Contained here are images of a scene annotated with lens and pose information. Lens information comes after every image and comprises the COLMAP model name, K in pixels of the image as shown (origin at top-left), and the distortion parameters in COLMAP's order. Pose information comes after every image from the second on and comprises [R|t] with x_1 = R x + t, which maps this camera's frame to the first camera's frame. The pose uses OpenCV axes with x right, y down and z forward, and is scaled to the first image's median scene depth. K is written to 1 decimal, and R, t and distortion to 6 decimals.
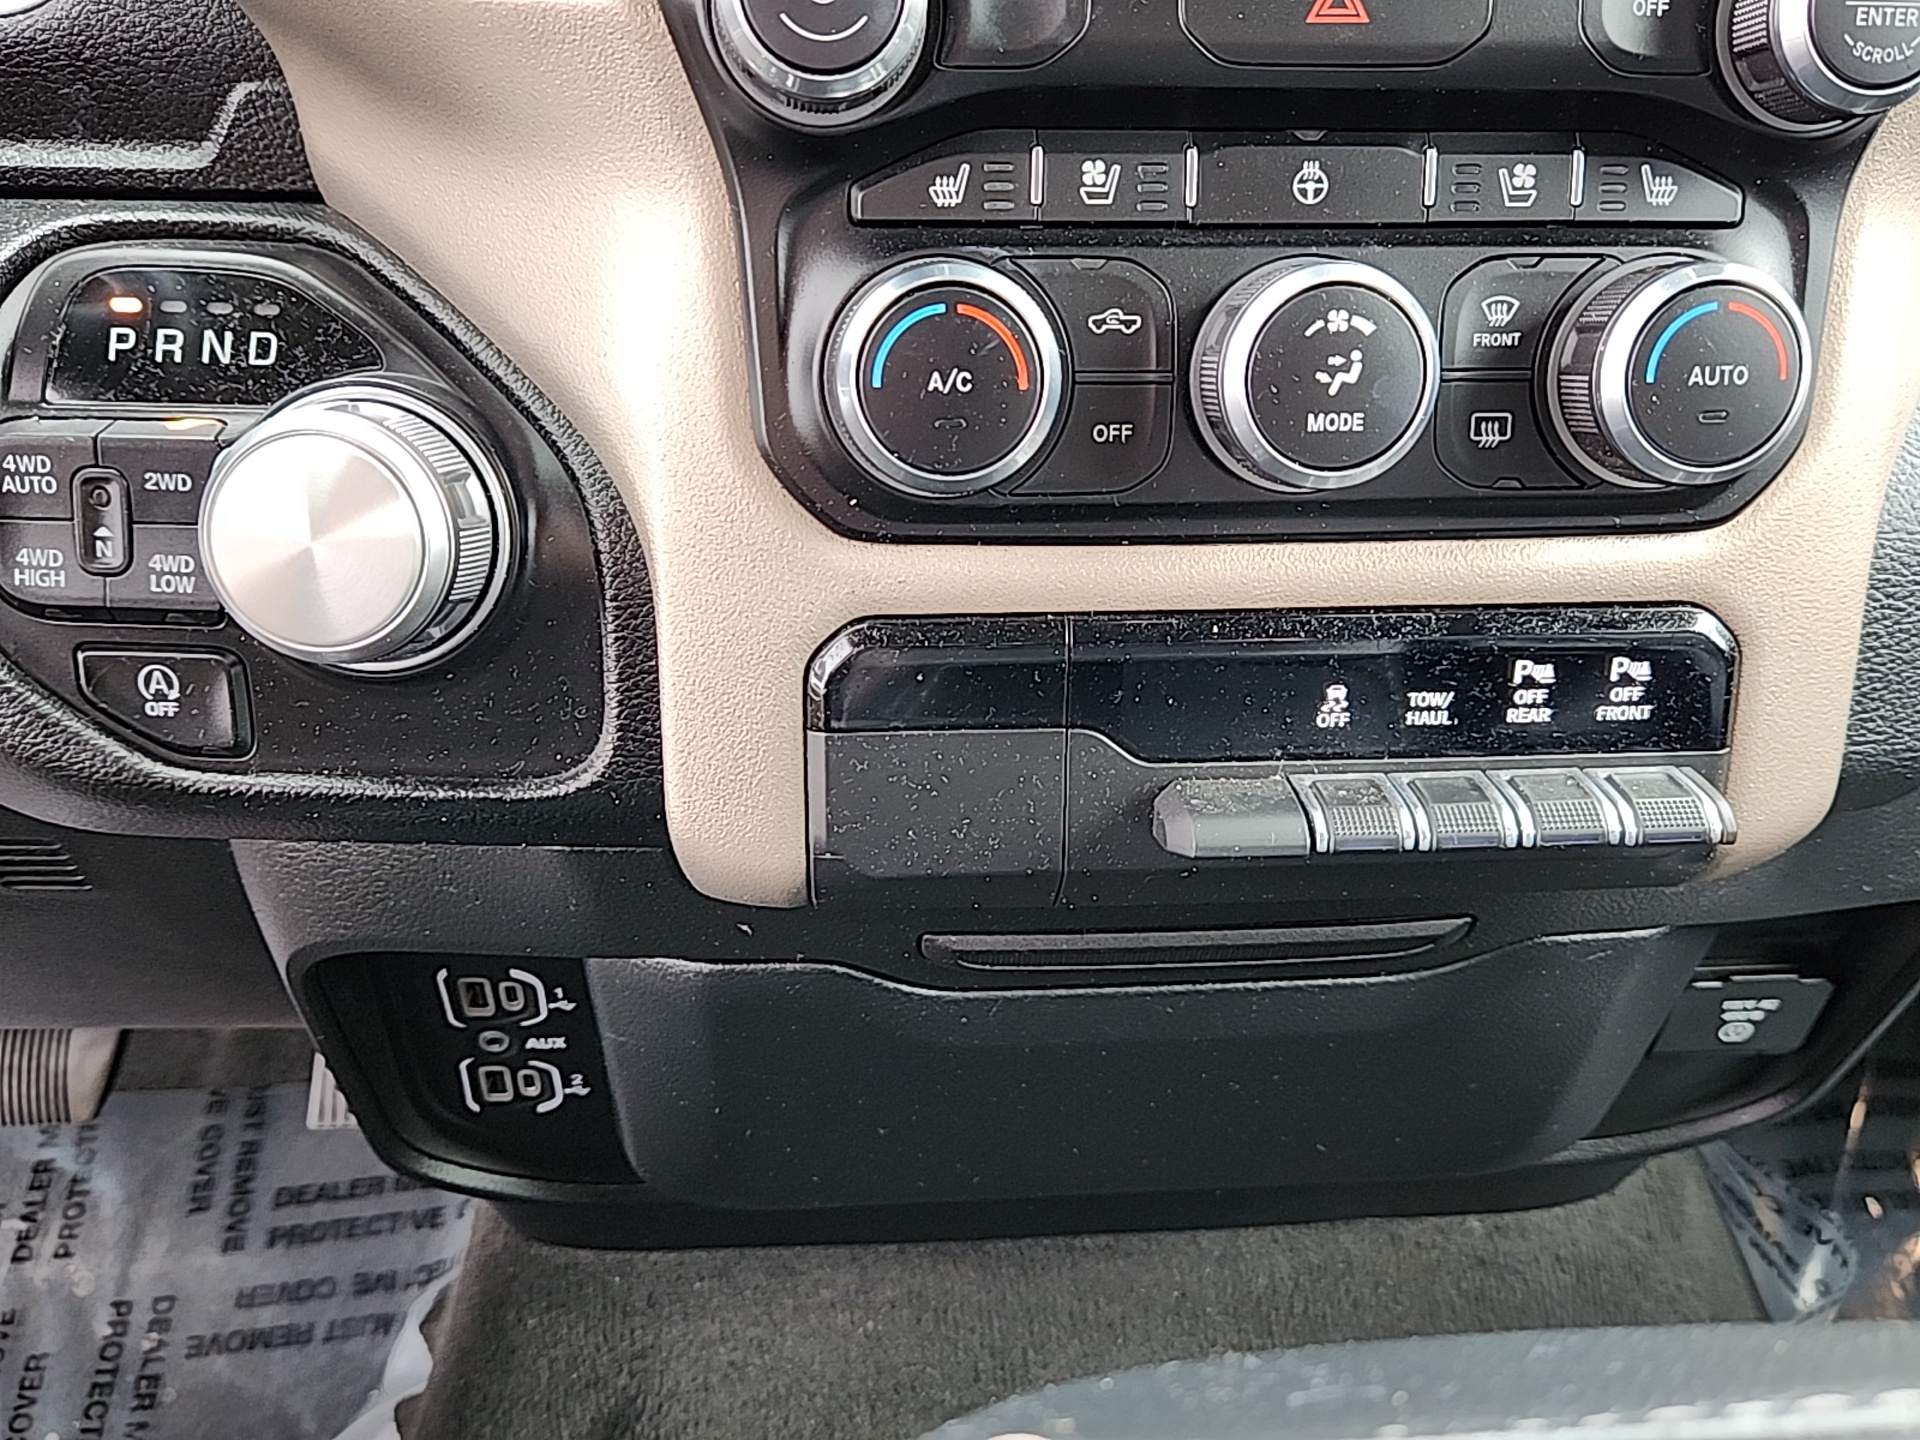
lens RADIAL K [[1641.9, 0, 1007.0], [0, 1641.9, 712.7], [0, 0, 1]] dist [0.069404, -0.117098]
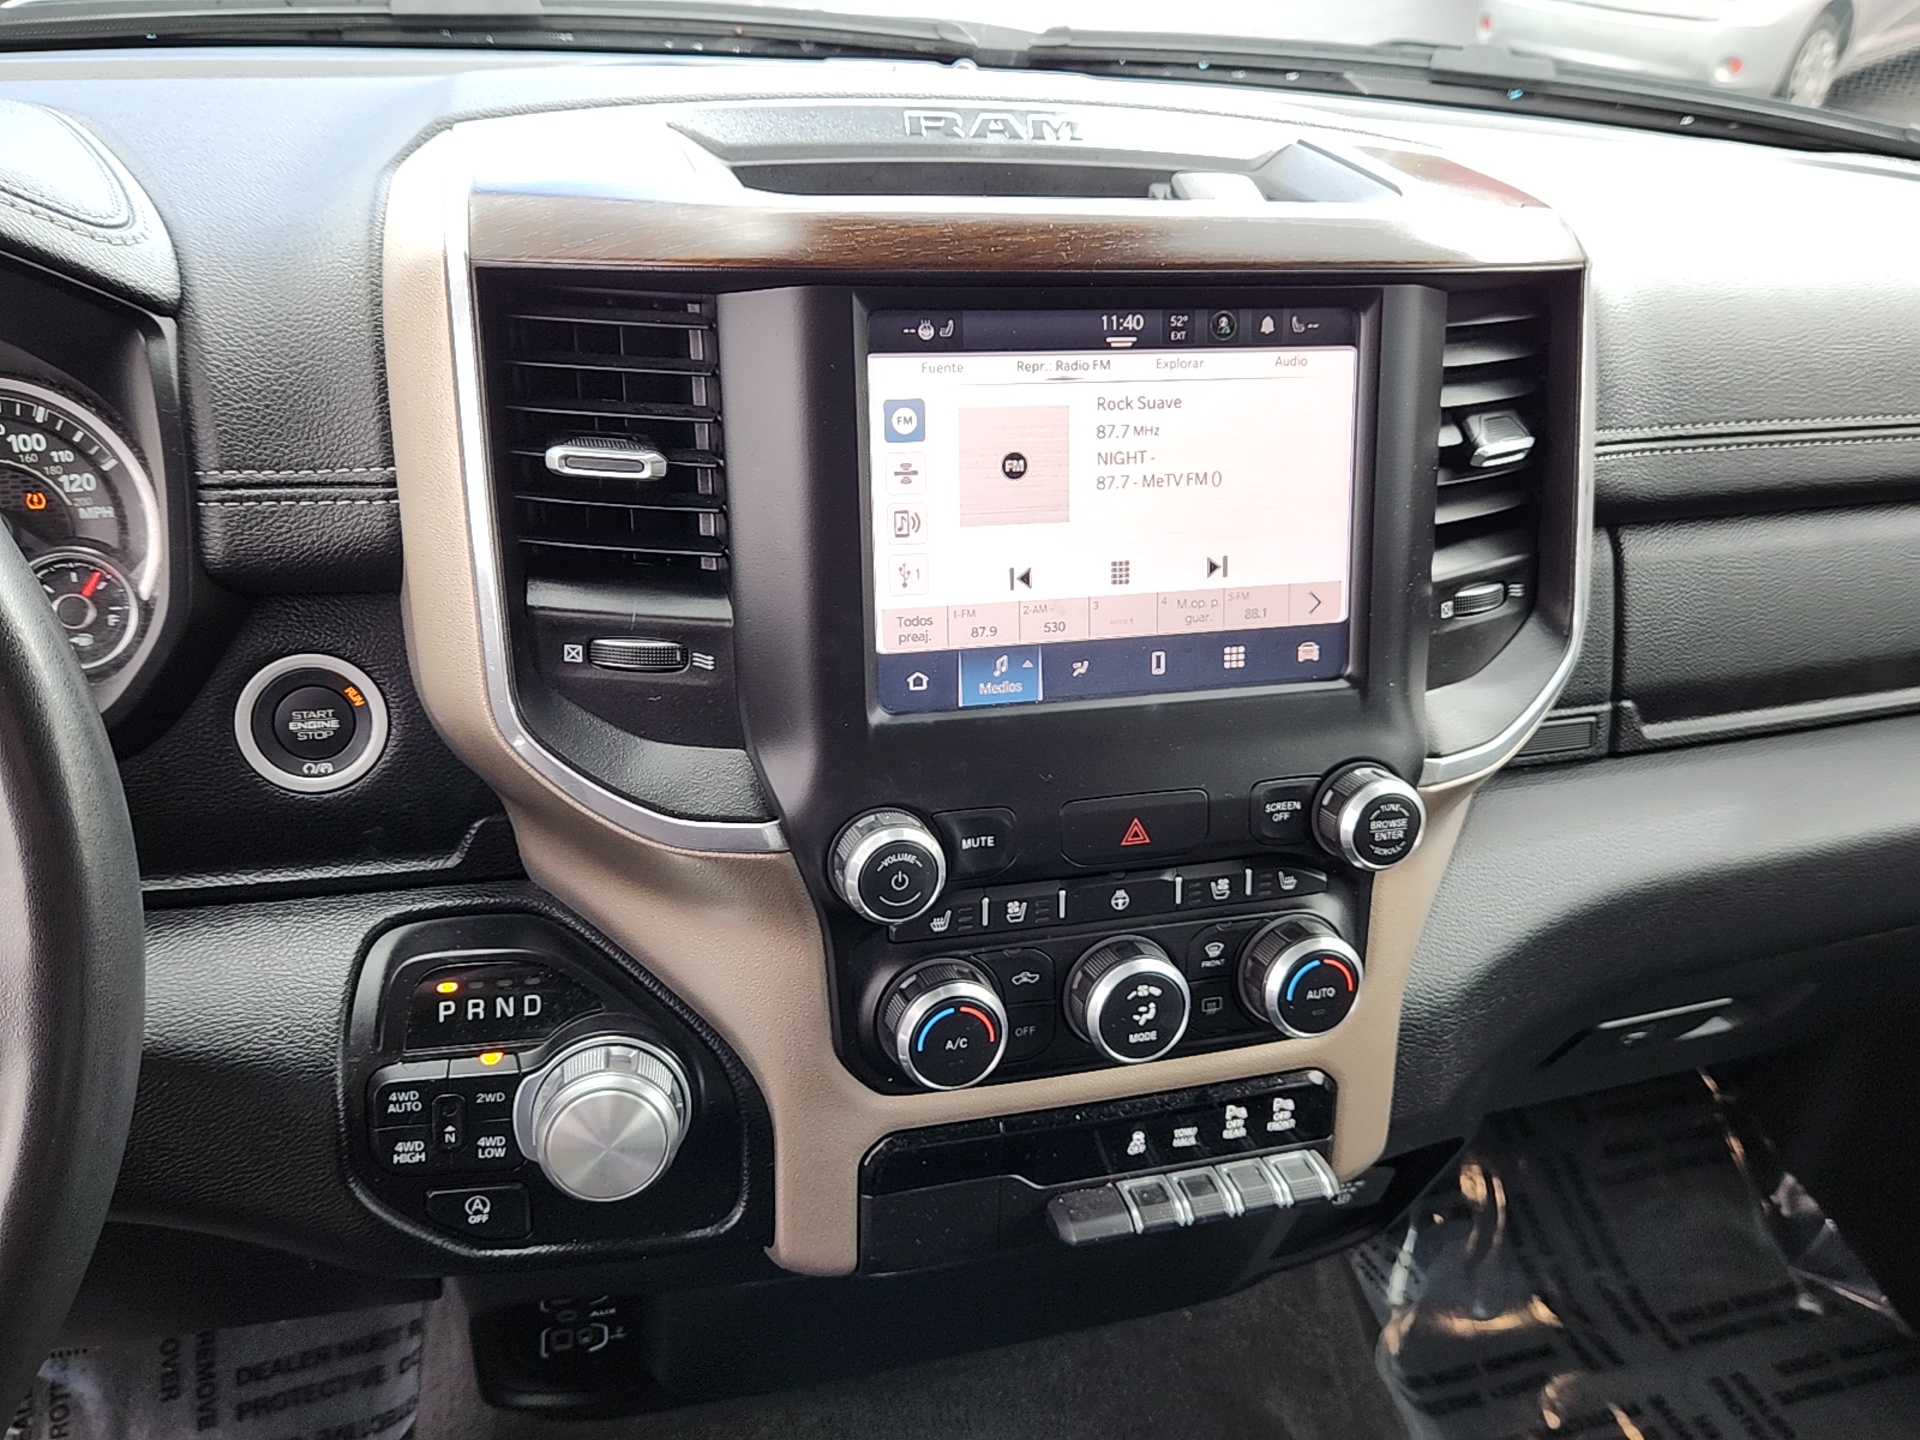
lens RADIAL K [[1593.8, 0, 1001.7], [0, 1593.8, 692.8], [0, 0, 1]] dist [0.061353, -0.070603]
pose [[0.976052, -0.050585, 0.211576, -0.308976], [0.046991, 0.998653, 0.021983, -0.559232], [-0.212403, -0.011514, 0.977114, -0.734908]]
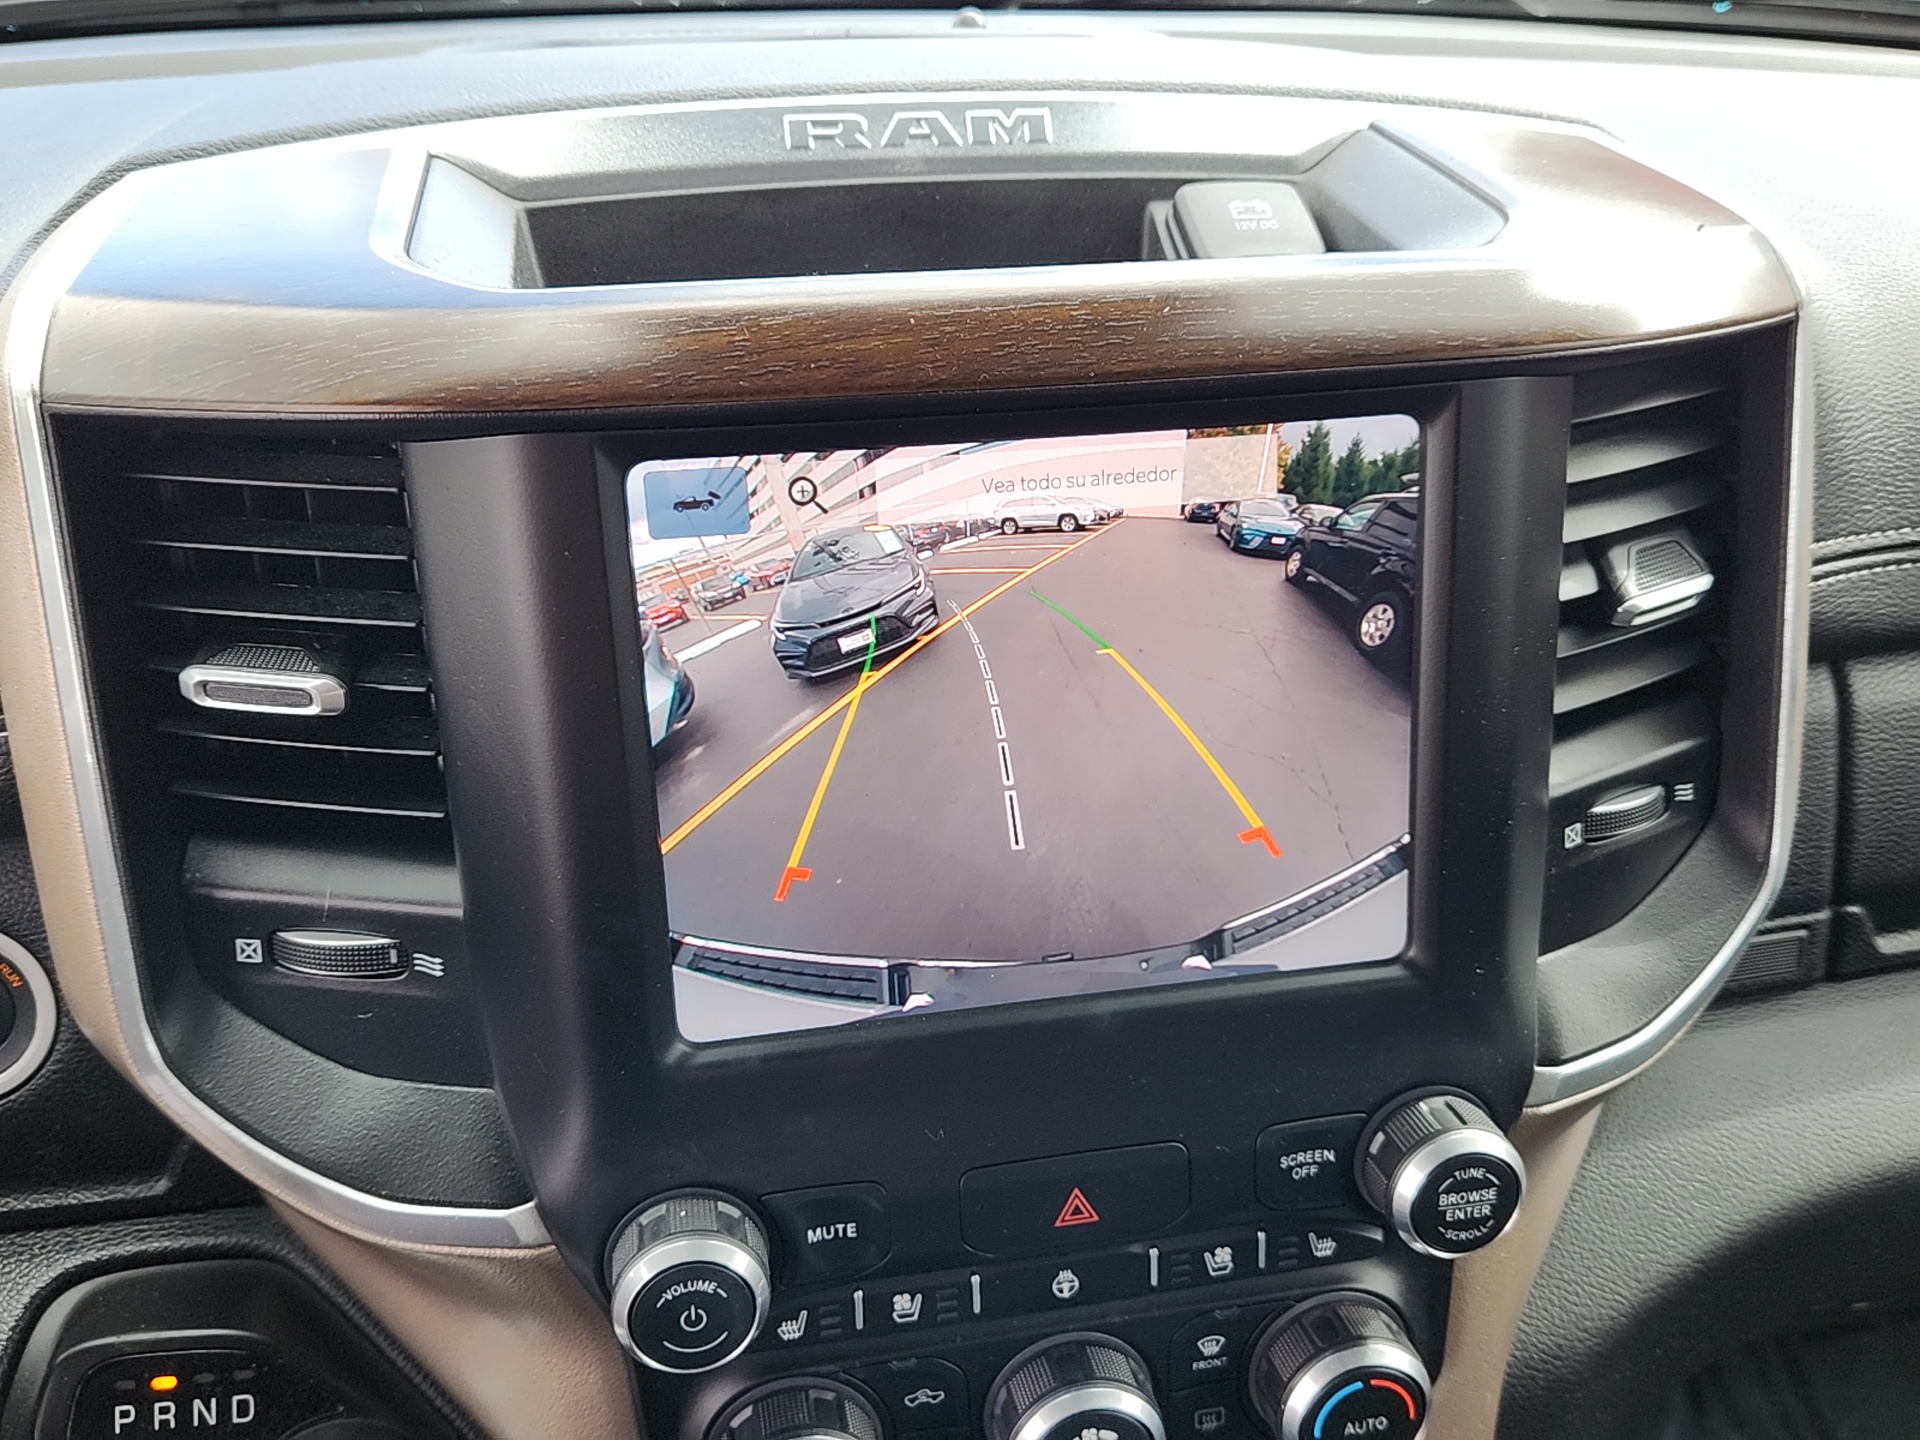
lens RADIAL K [[1593.8, 0, 1001.7], [0, 1593.8, 692.8], [0, 0, 1]] dist [0.061353, -0.070603]
pose [[0.993890, -0.059265, 0.093119, 0.036991], [0.053138, 0.996340, 0.066959, -0.807576], [-0.096746, -0.061602, 0.993401, -0.227533]]
